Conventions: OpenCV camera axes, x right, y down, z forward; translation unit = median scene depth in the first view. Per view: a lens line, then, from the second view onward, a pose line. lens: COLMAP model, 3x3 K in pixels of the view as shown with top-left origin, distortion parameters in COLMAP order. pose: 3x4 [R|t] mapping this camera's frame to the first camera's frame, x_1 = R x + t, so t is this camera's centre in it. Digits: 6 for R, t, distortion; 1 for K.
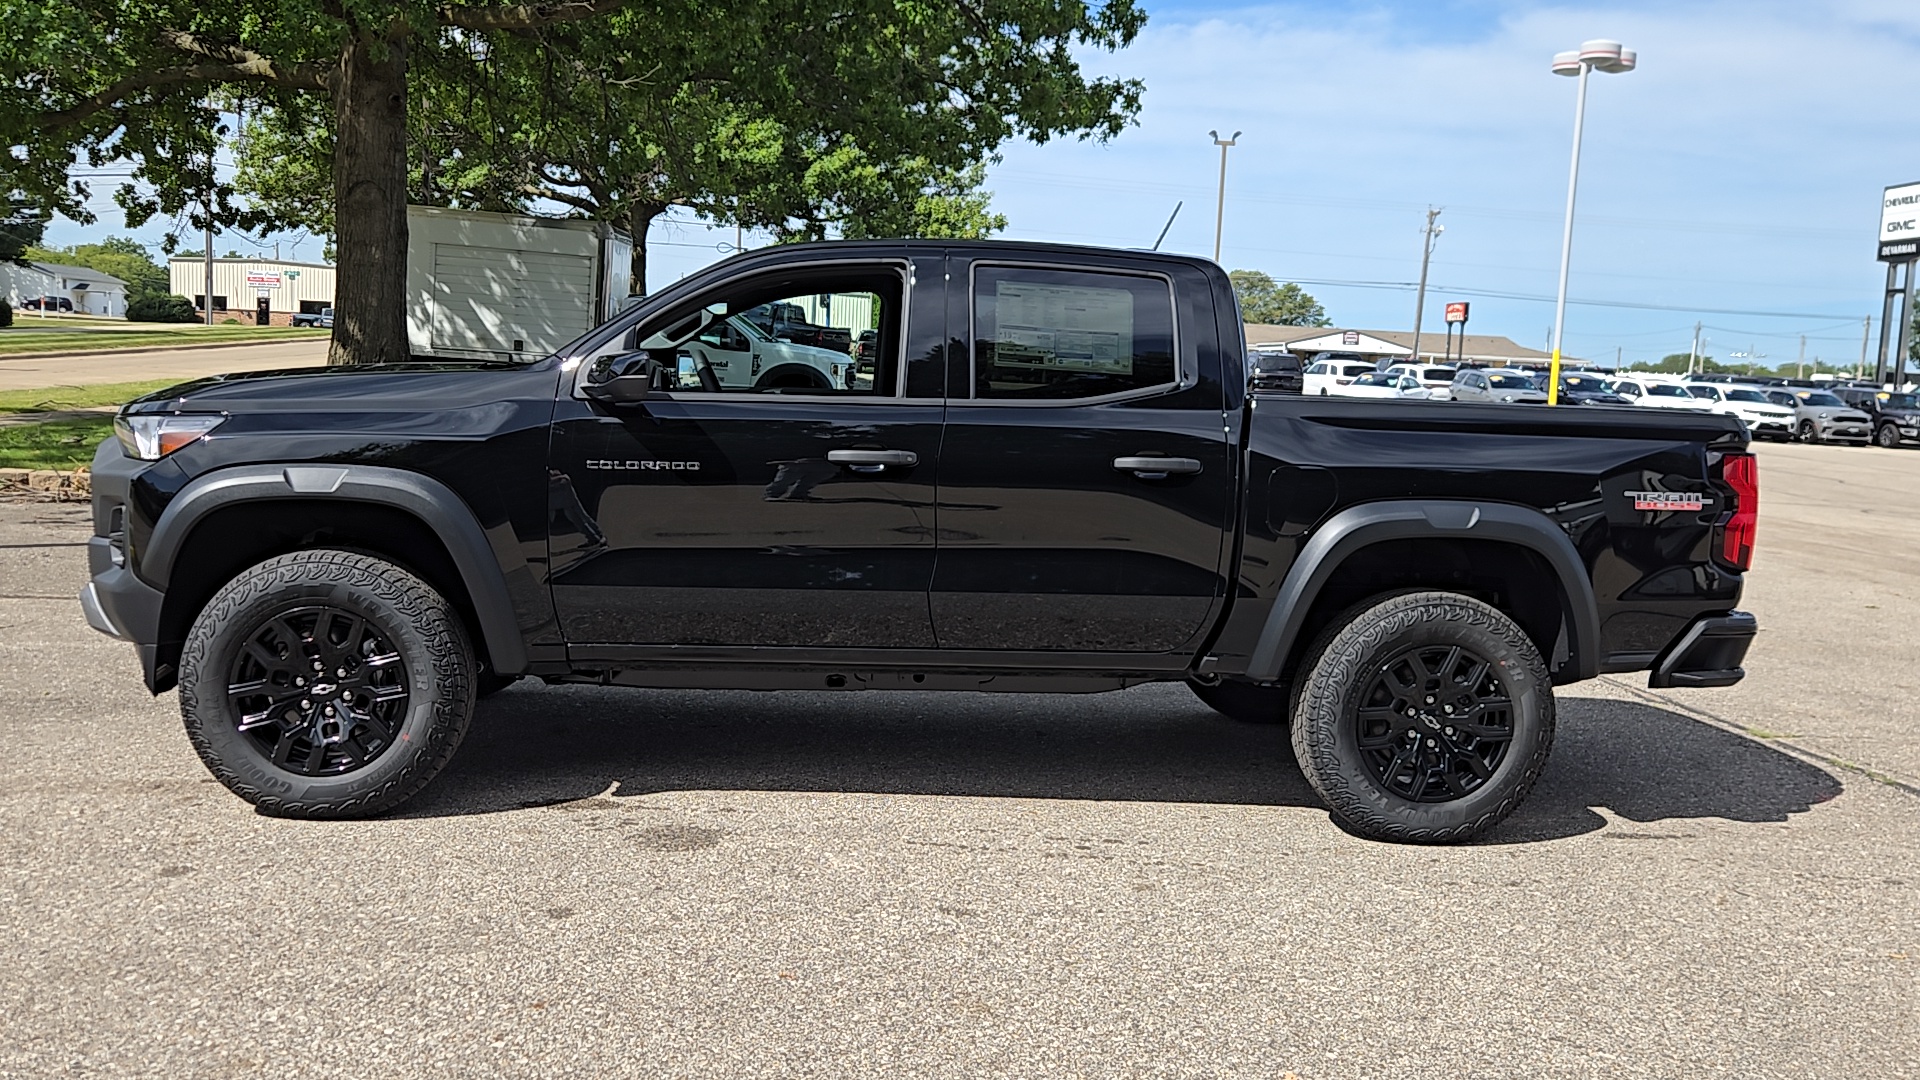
lens RADIAL K [[1609.9, 0, 949.3], [0, 1609.9, 544.5], [0, 0, 1]] dist [0.009979, -0.003449]
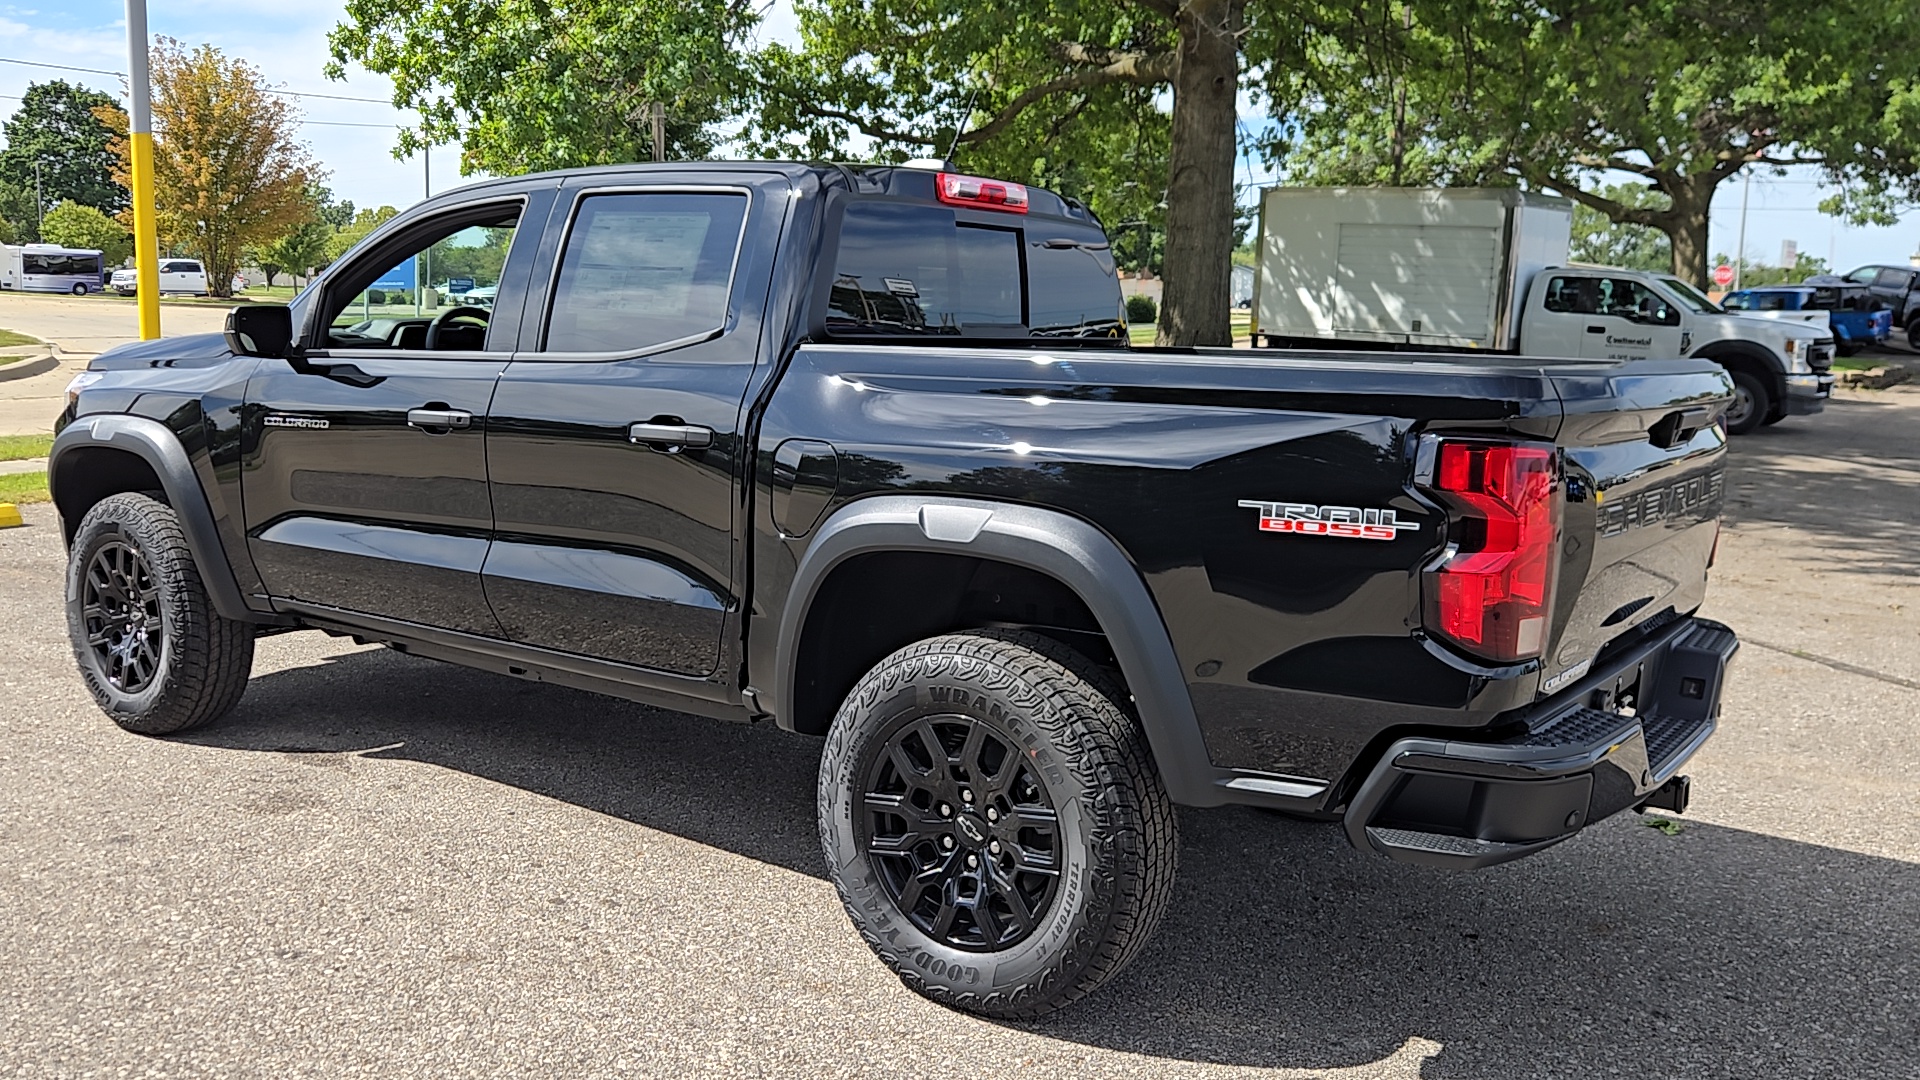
lens RADIAL K [[1609.9, 0, 941.0], [0, 1609.9, 540.4], [0, 0, 1]] dist [0.009979, -0.003449]
pose [[0.750115, 0.064690, -0.658135, 0.712834], [-0.062451, 0.997686, 0.026887, -0.026453], [0.658352, 0.020933, 0.752419, 0.481471]]
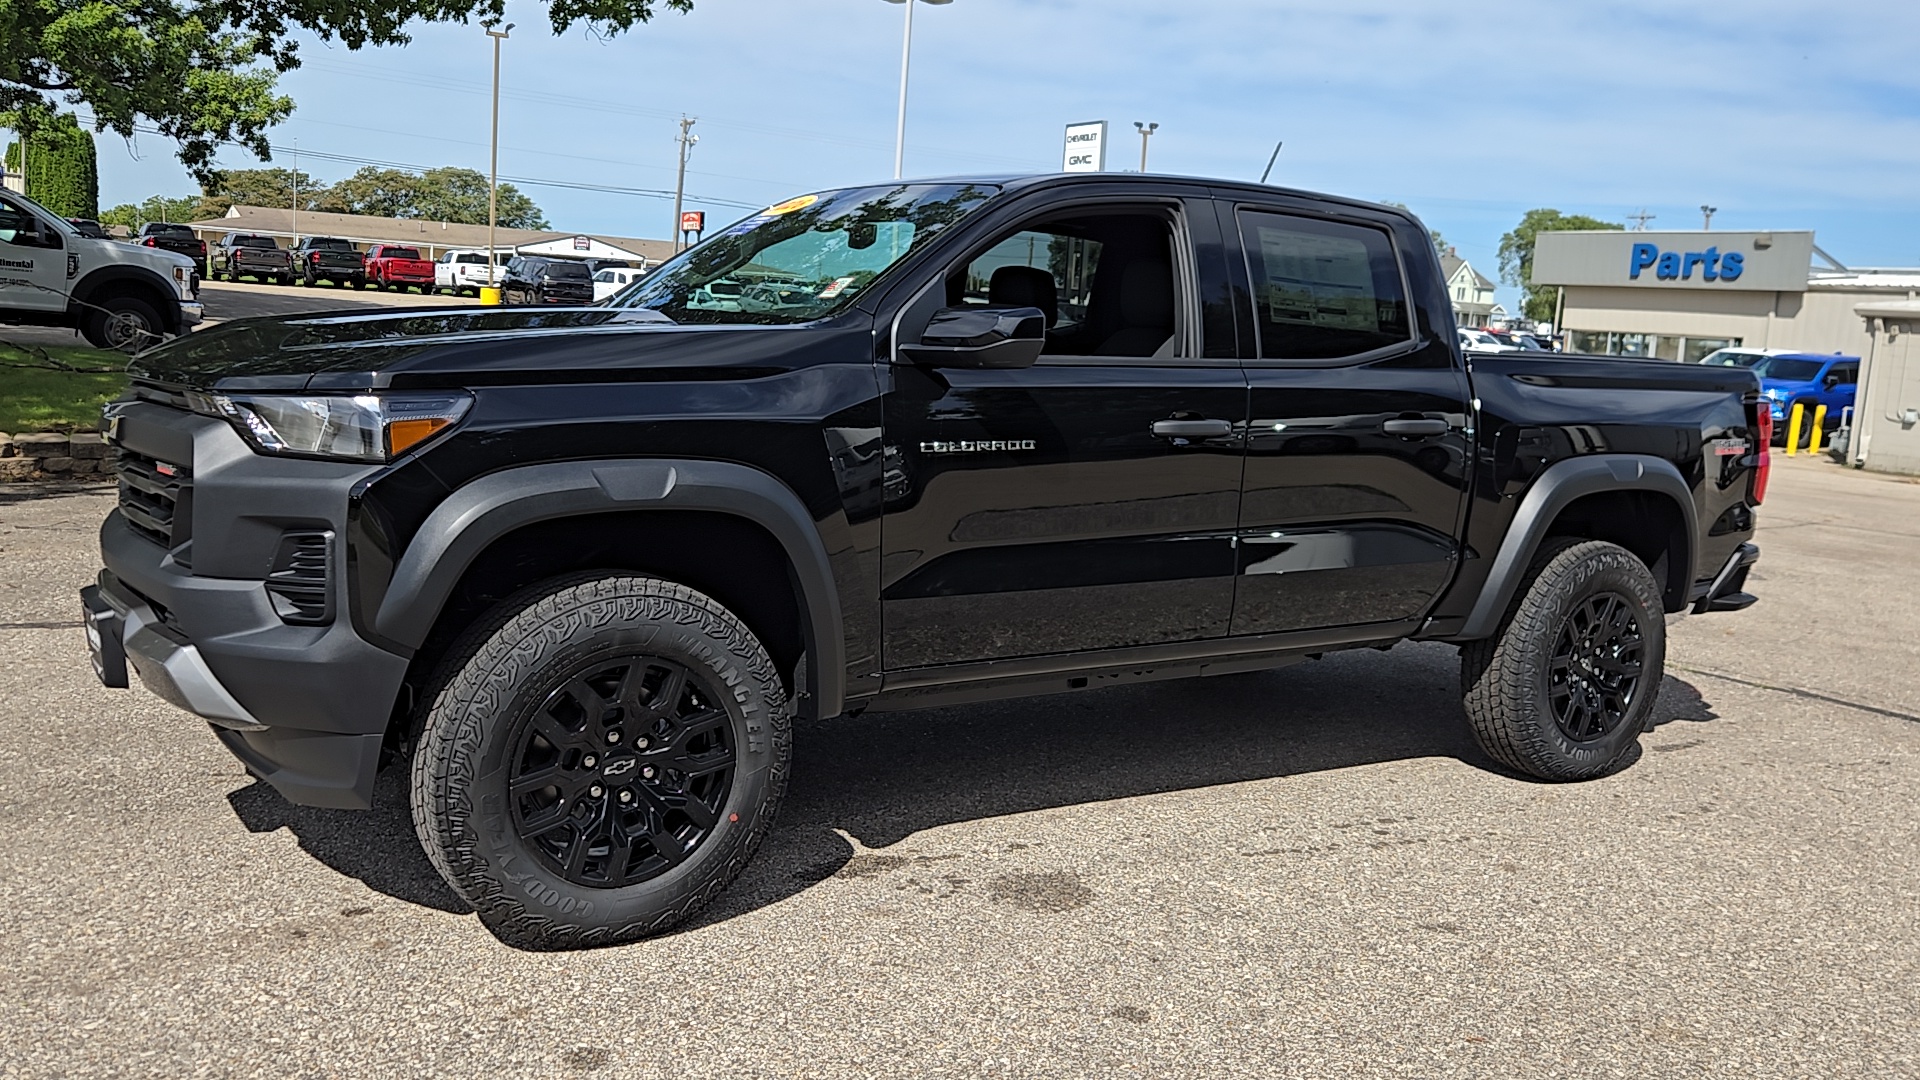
lens RADIAL K [[1609.9, 0, 955.0], [0, 1609.9, 540.1], [0, 0, 1]] dist [0.009979, -0.003449]
pose [[0.881920, -0.057598, 0.467867, -0.543755], [0.031269, 0.997469, 0.063855, -0.050324], [-0.470360, -0.041685, 0.881489, 0.268448]]
